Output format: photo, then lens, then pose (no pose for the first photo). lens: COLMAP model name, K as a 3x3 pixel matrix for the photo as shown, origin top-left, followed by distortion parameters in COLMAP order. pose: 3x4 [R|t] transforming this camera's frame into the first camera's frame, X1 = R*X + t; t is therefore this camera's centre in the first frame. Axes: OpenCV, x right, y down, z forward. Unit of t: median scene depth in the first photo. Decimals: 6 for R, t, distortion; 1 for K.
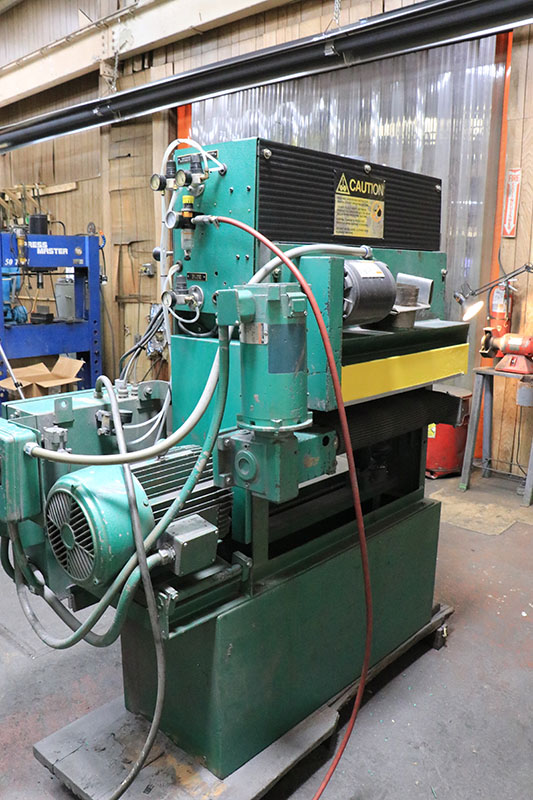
lens RADIAL K [[647.0, 0, 263.9], [0, 647.0, 400.1], [0, 0, 1]] dist [-0.015630, -0.002808]
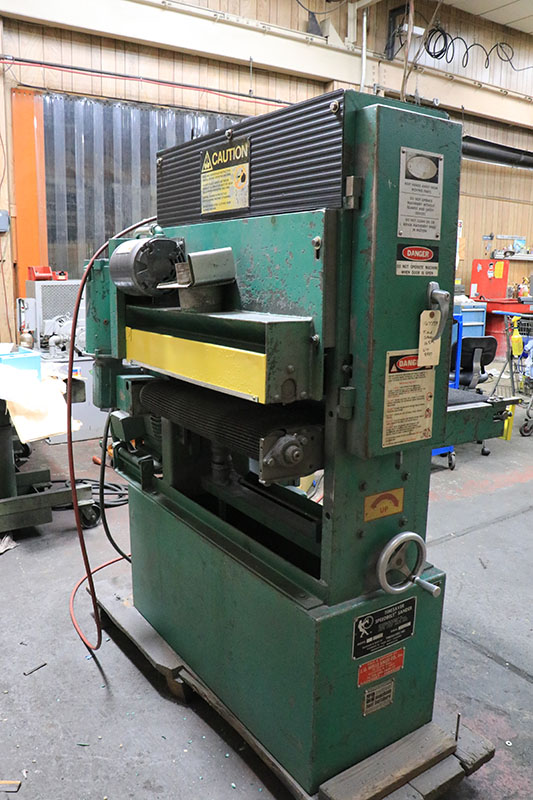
lens RADIAL K [[647.0, 0, 264.2], [0, 647.0, 397.5], [0, 0, 1]] dist [-0.015630, -0.002808]
pose [[-0.232485, 0.170736, -0.957497, 1.083174], [-0.205926, 0.953511, 0.220025, -0.216145], [0.950550, 0.248326, -0.186518, 1.313115]]
